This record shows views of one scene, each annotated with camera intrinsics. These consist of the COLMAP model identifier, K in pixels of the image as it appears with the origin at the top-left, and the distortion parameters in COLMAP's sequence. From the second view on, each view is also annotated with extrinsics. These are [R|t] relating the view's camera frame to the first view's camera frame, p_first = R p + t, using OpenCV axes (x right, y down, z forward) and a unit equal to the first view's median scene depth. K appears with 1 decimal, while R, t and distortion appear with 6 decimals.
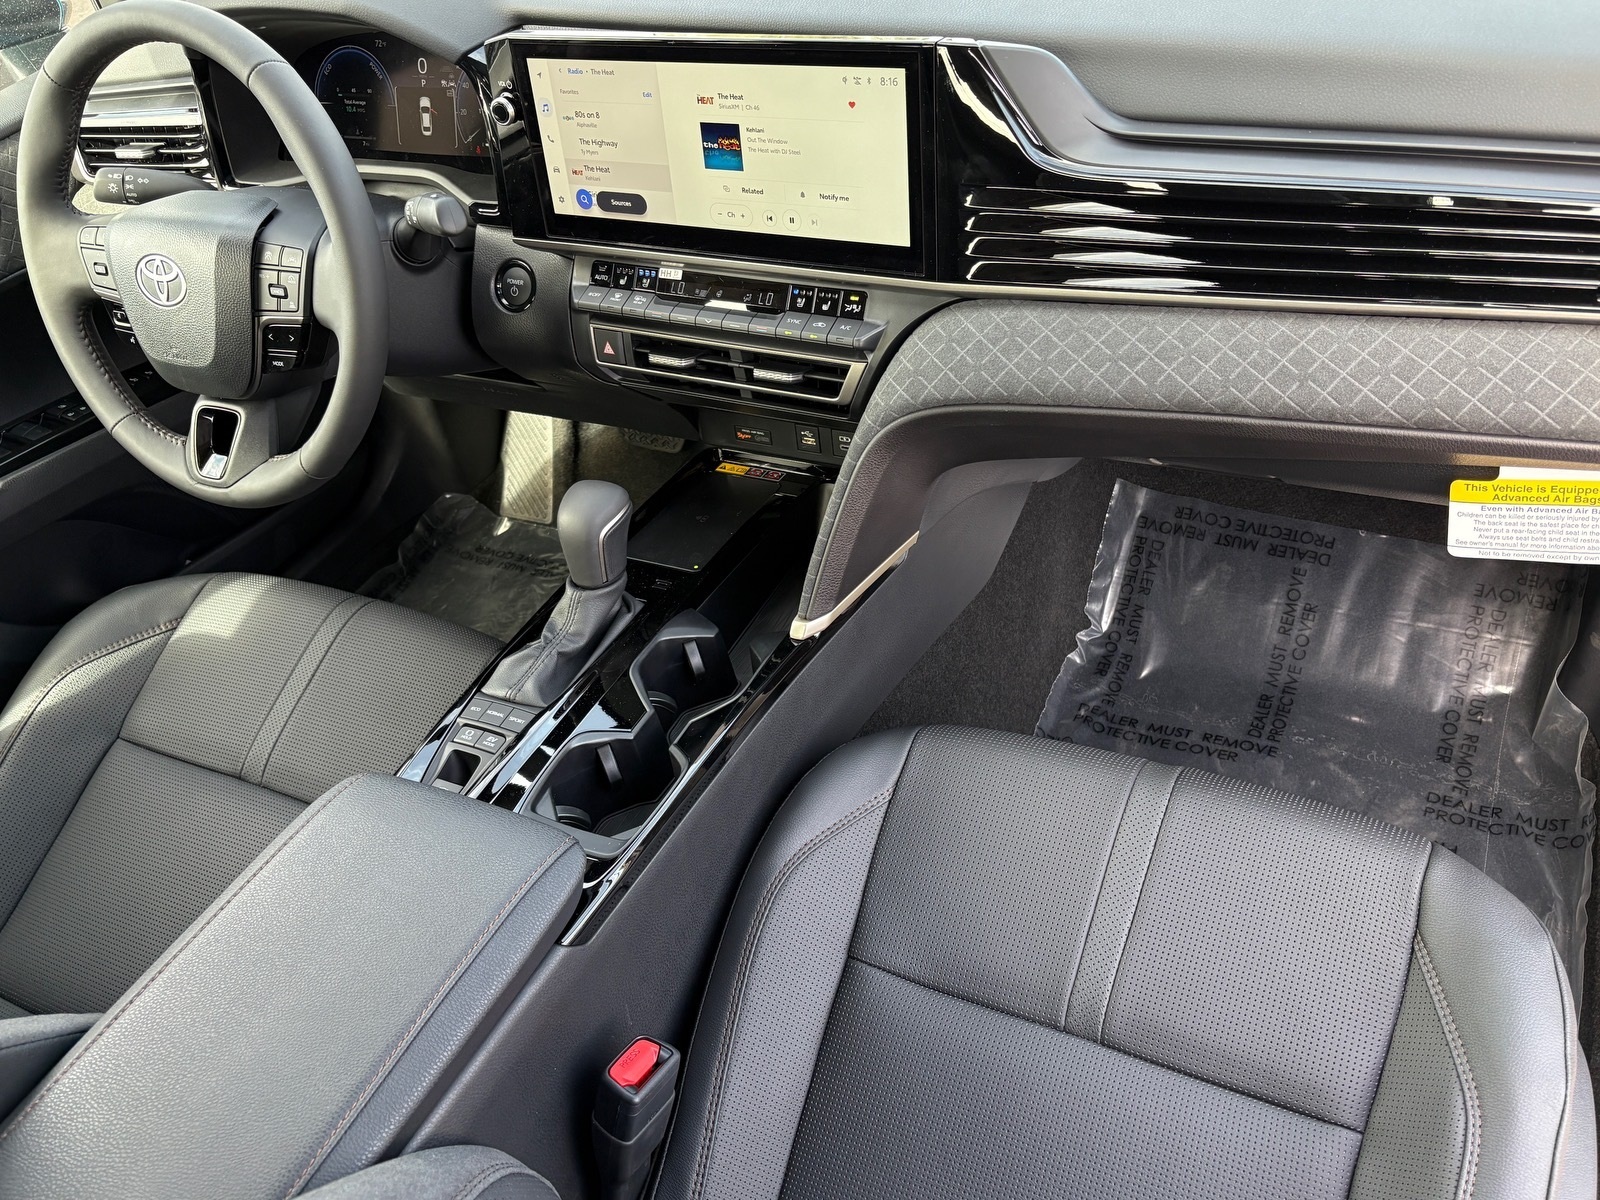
lens RADIAL K [[1271.3, 0, 816.2], [0, 1271.3, 600.7], [0, 0, 1]] dist [0.057032, -0.081584]
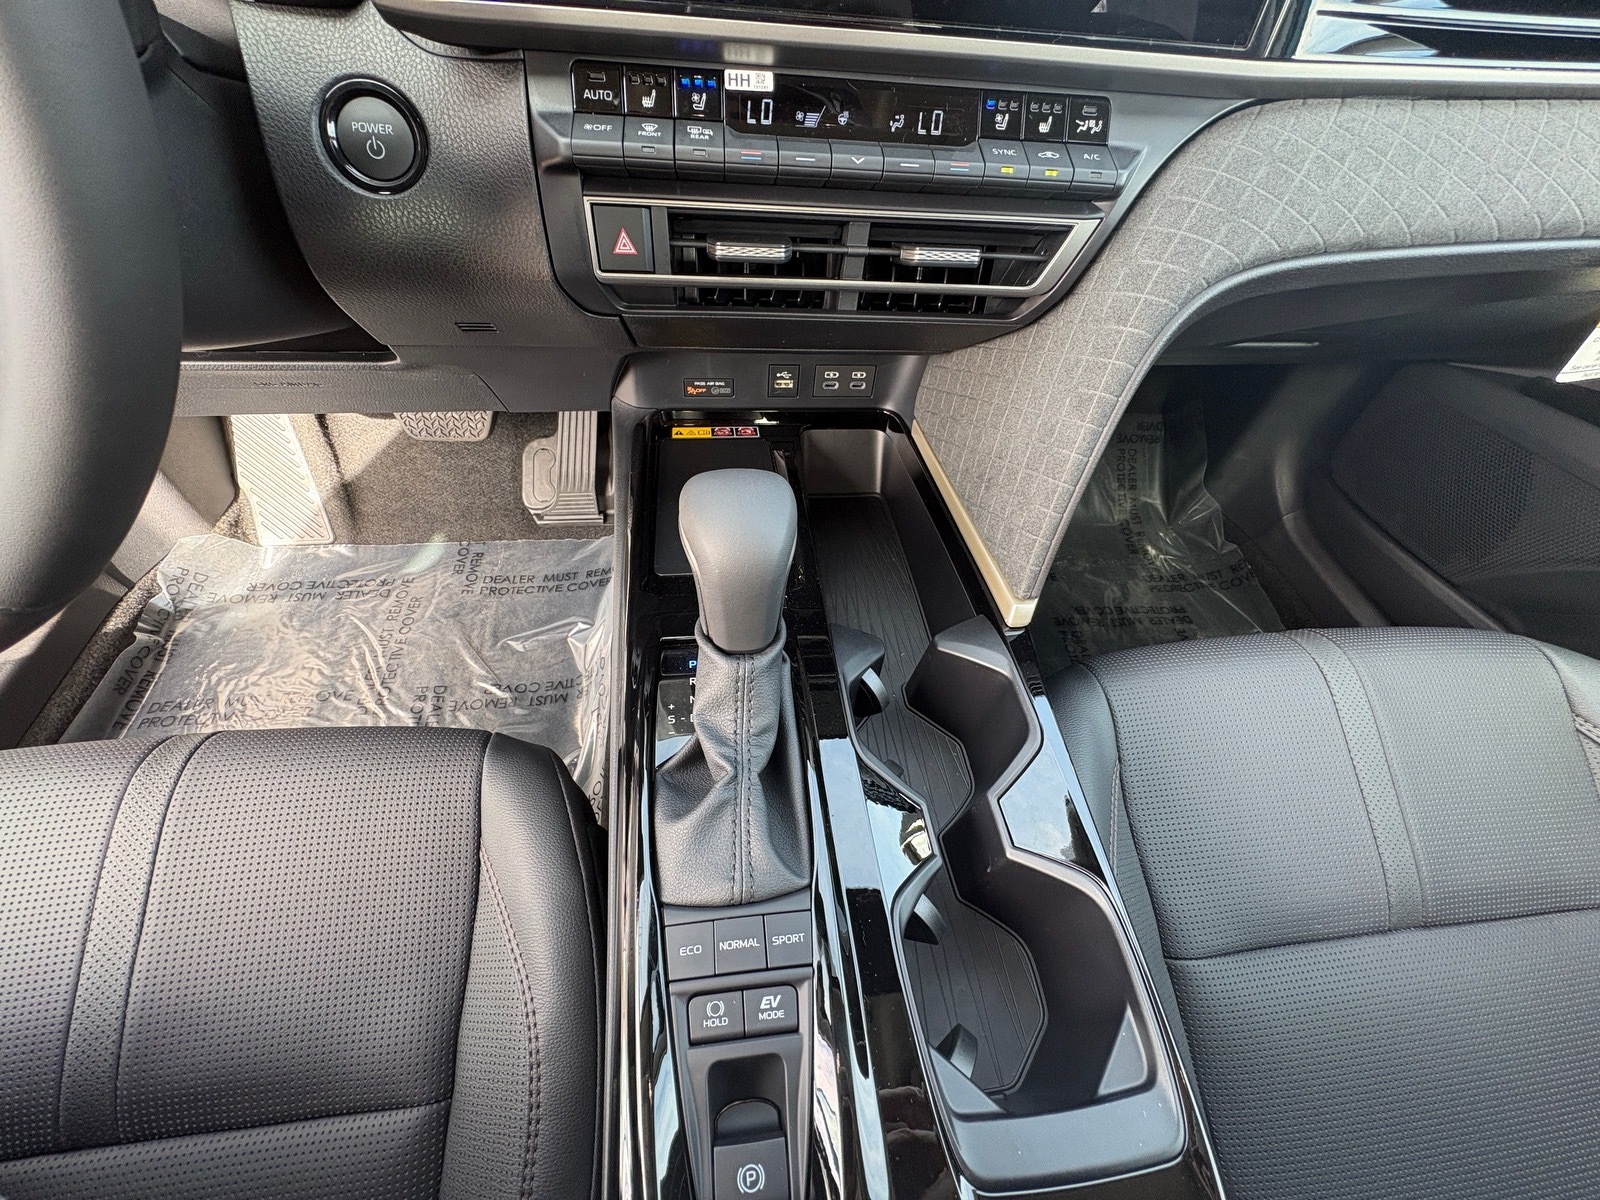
lens RADIAL K [[660.7, 0, 800.0], [0, 660.7, 600.0], [0, 0, 1]] dist [0.001211, 0.000122]
pose [[0.817693, -0.291389, 0.496458, -0.313980], [0.208624, 0.953799, 0.216204, -0.097968], [-0.536520, -0.073215, 0.840705, 0.741604]]
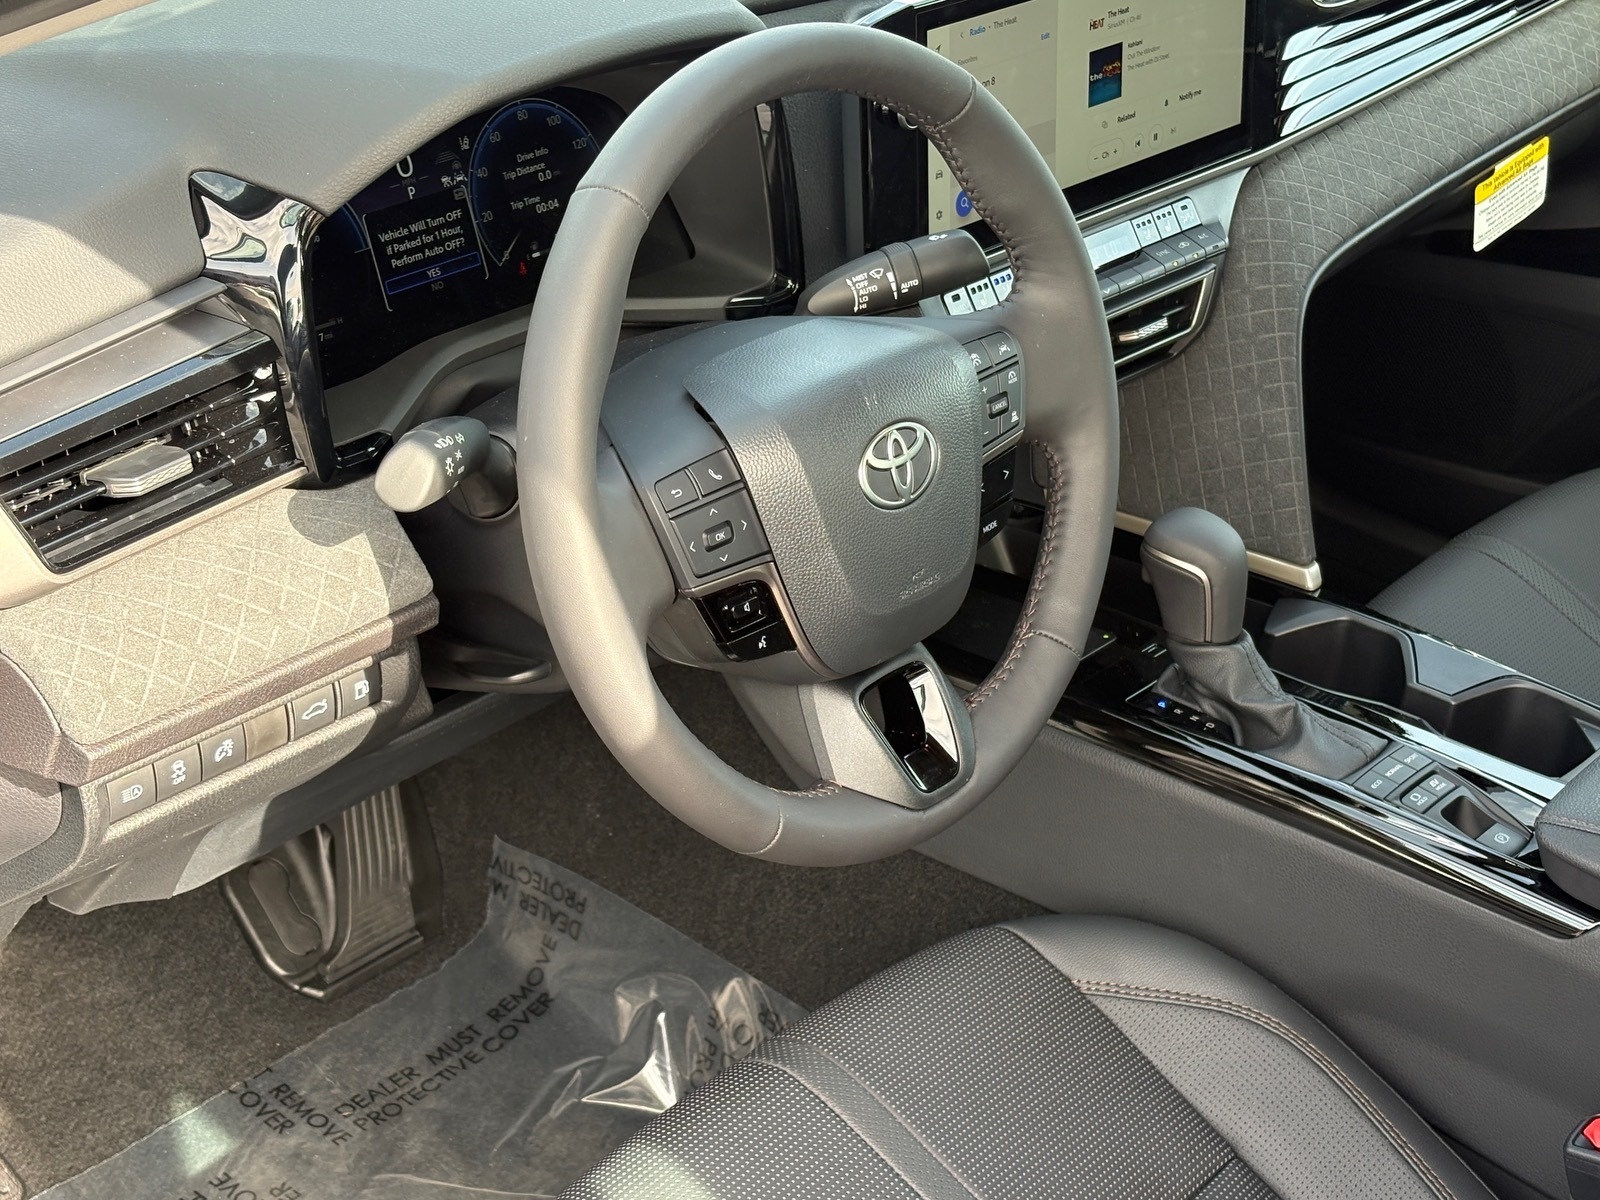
lens RADIAL K [[2507.5, 0, 800.0], [0, 2507.5, 600.0], [0, 0, 1]] dist [0.302303, -2.074777]
pose [[0.264879, -0.341186, 0.901904, -1.614922], [0.553475, 0.819694, 0.147538, -0.398993], [-0.789623, 0.460102, 0.405957, 0.599839]]
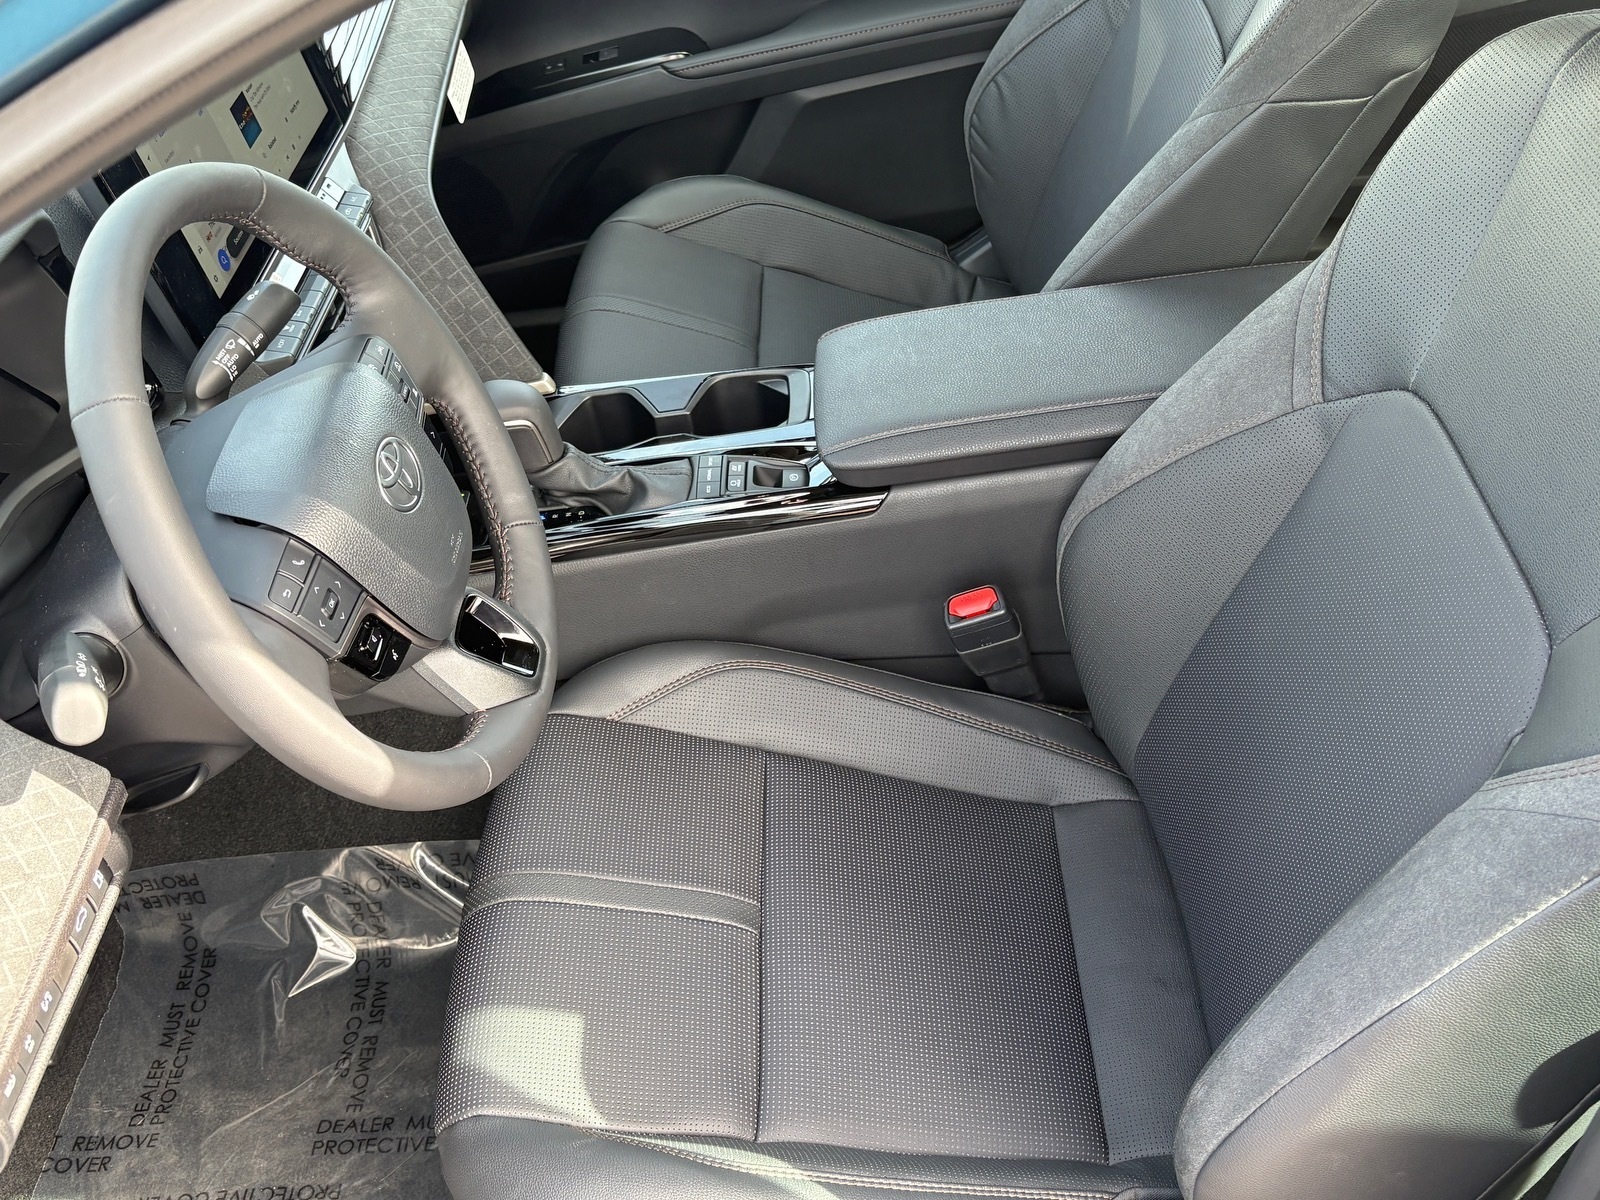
lens RADIAL K [[1575.3, 0, 800.0], [0, 1575.3, 600.0], [0, 0, 1]] dist [0.005042, -0.033303]
pose [[-0.413689, -0.449712, 0.791594, -1.368000], [0.713925, 0.379310, 0.588588, -0.604570], [-0.564954, 0.808631, 0.164144, 0.795081]]
